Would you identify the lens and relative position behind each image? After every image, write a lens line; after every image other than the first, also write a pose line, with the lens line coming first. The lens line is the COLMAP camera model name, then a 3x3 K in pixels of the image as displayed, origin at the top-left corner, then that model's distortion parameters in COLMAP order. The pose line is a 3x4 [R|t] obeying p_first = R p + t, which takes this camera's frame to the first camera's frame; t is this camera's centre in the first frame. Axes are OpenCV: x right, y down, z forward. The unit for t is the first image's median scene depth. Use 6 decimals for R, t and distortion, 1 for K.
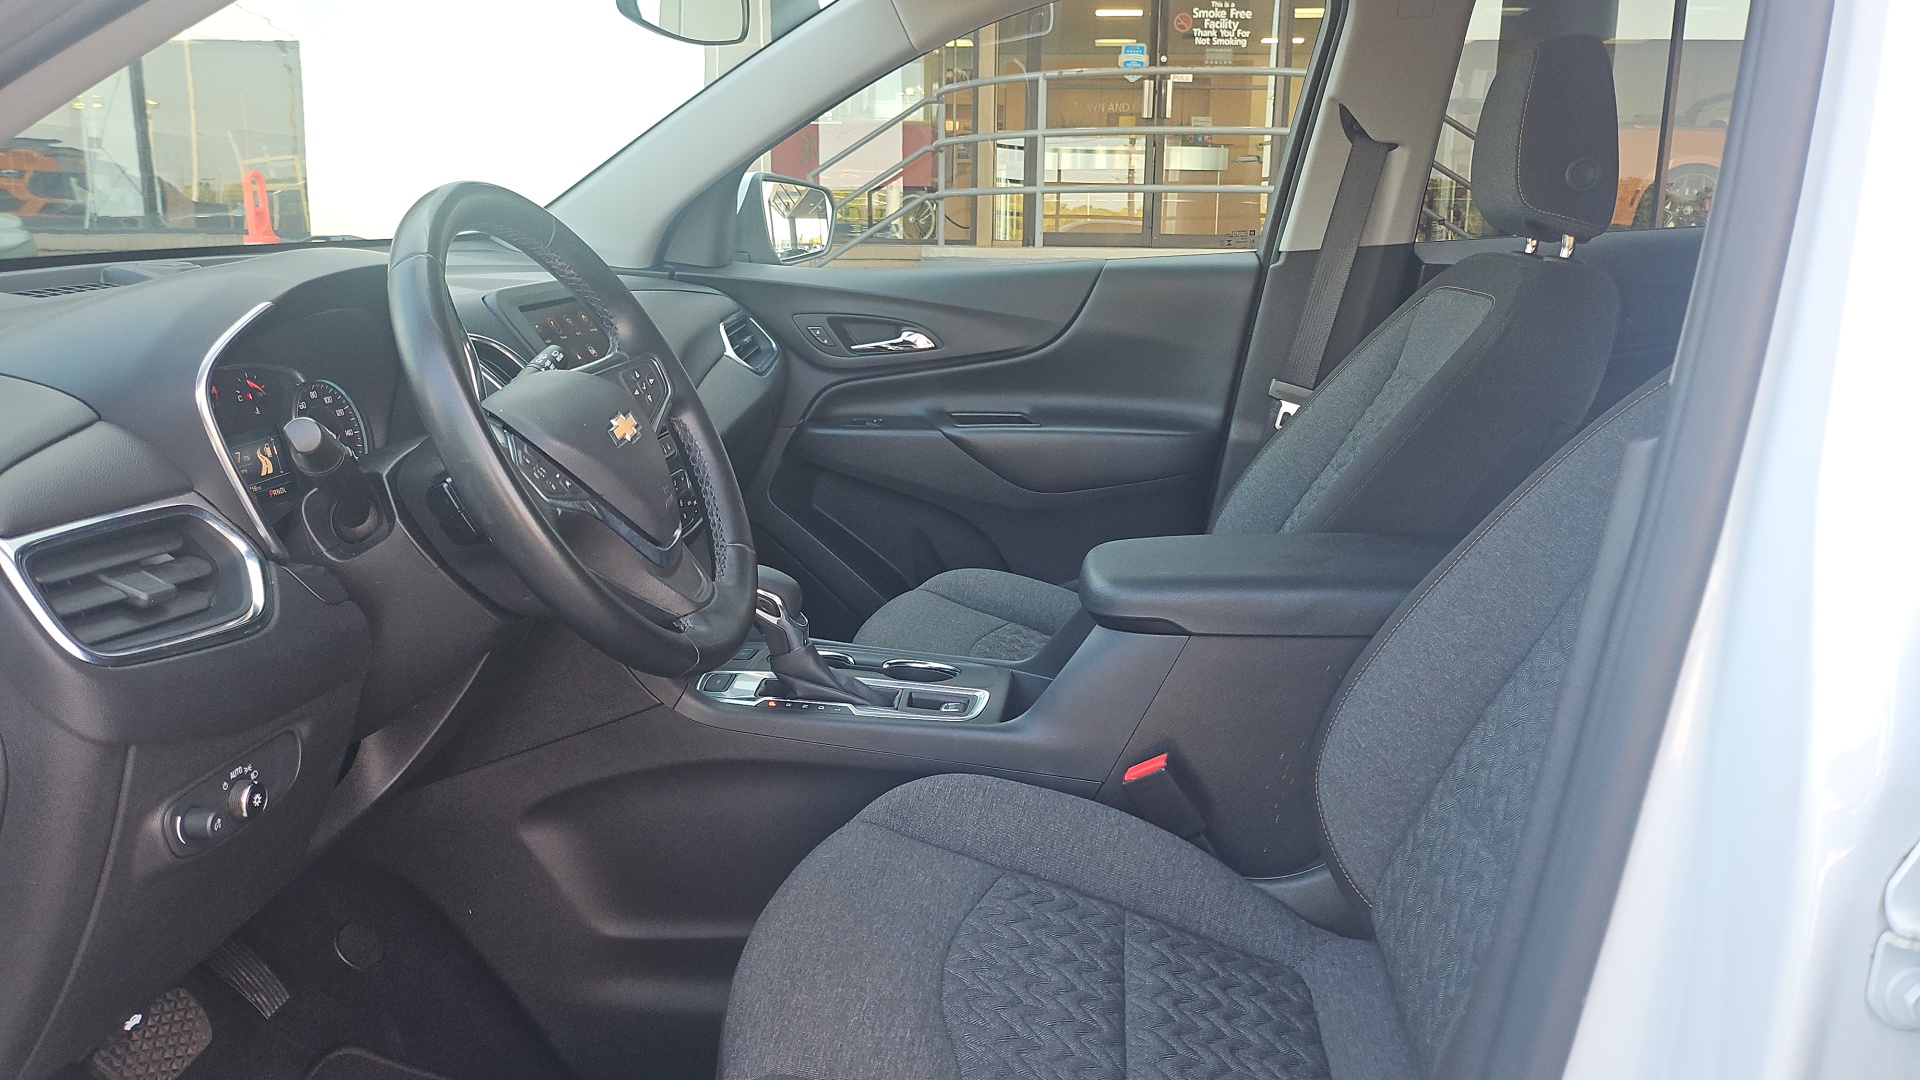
lens RADIAL K [[1317.5, 0, 989.7], [0, 1317.5, 548.0], [0, 0, 1]] dist [0.061103, -0.041400]
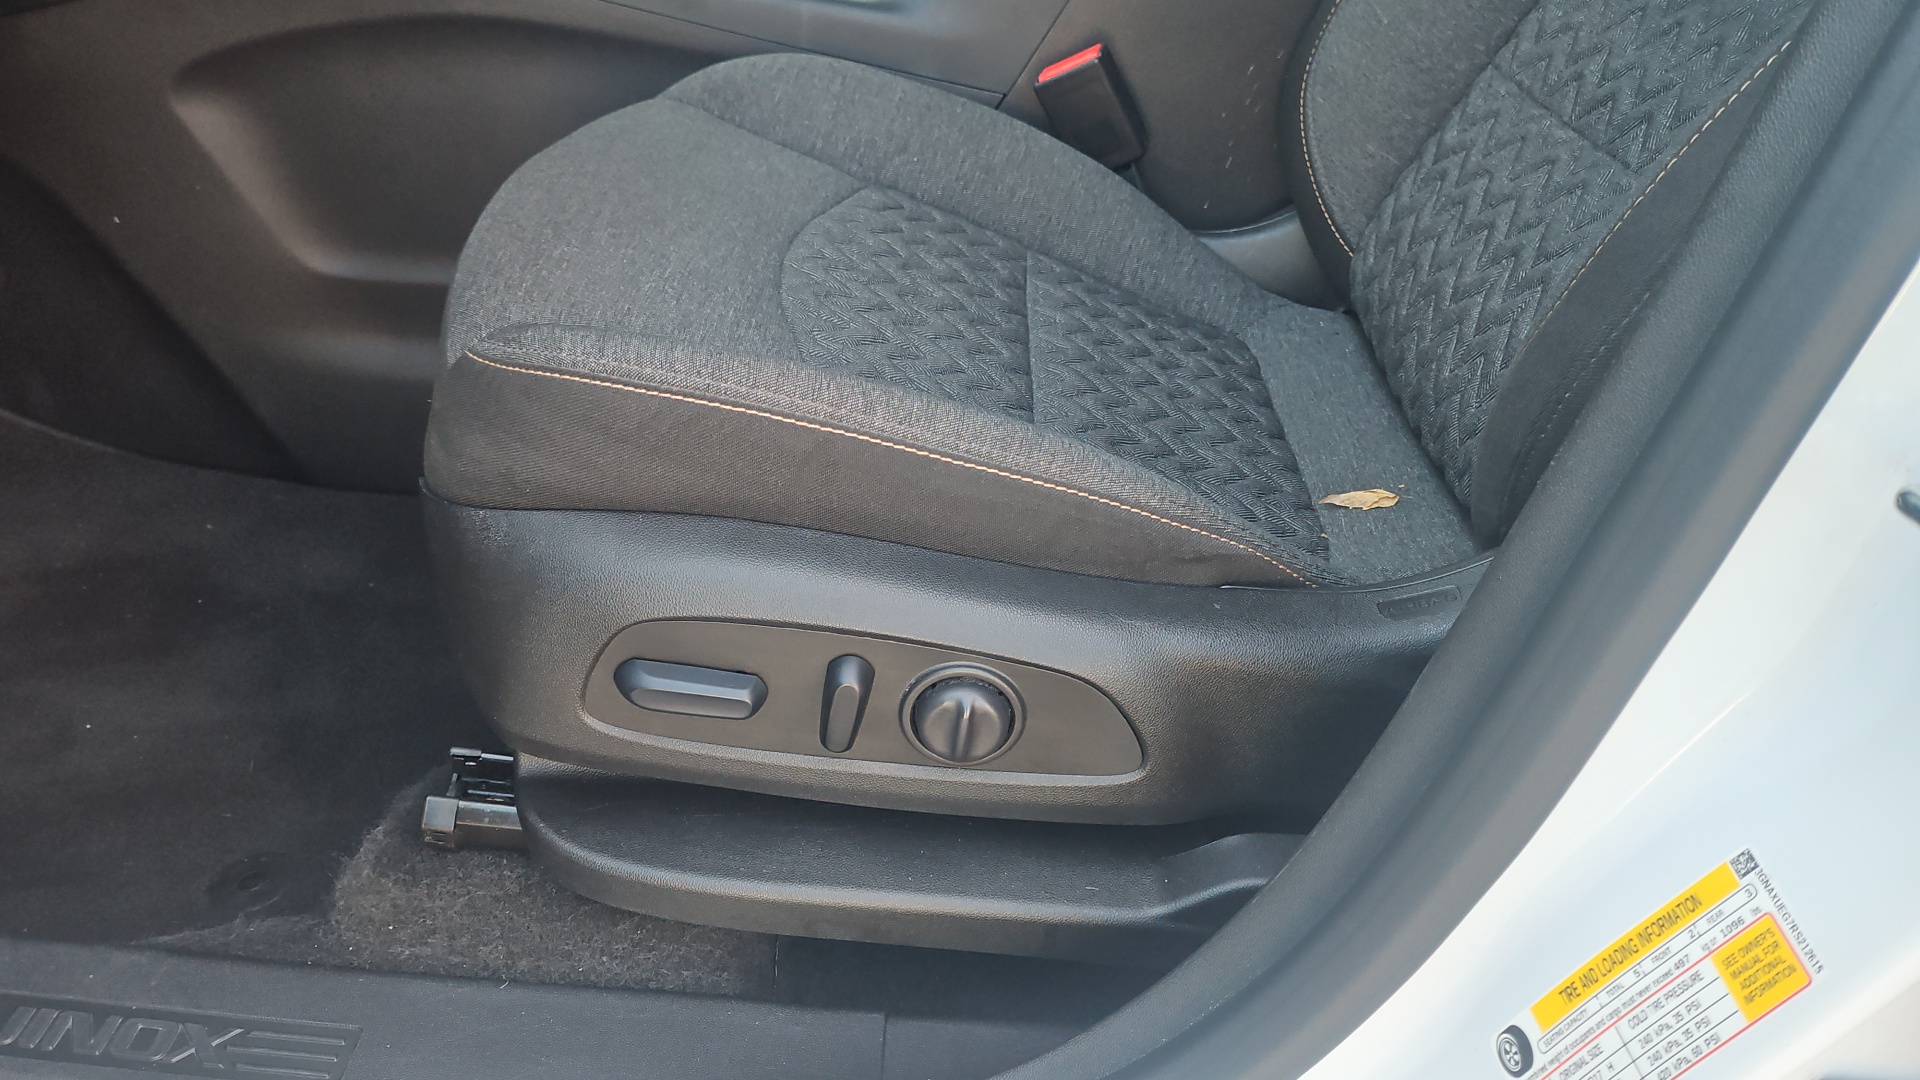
lens RADIAL K [[1364.1, 0, 963.5], [0, 1364.1, 550.5], [0, 0, 1]] dist [0.049501, -0.047007]
pose [[0.991936, 0.047390, 0.117548, -0.016131], [-0.082414, 0.945785, 0.314164, 0.202749], [-0.096287, -0.321318, 0.942063, 0.232818]]
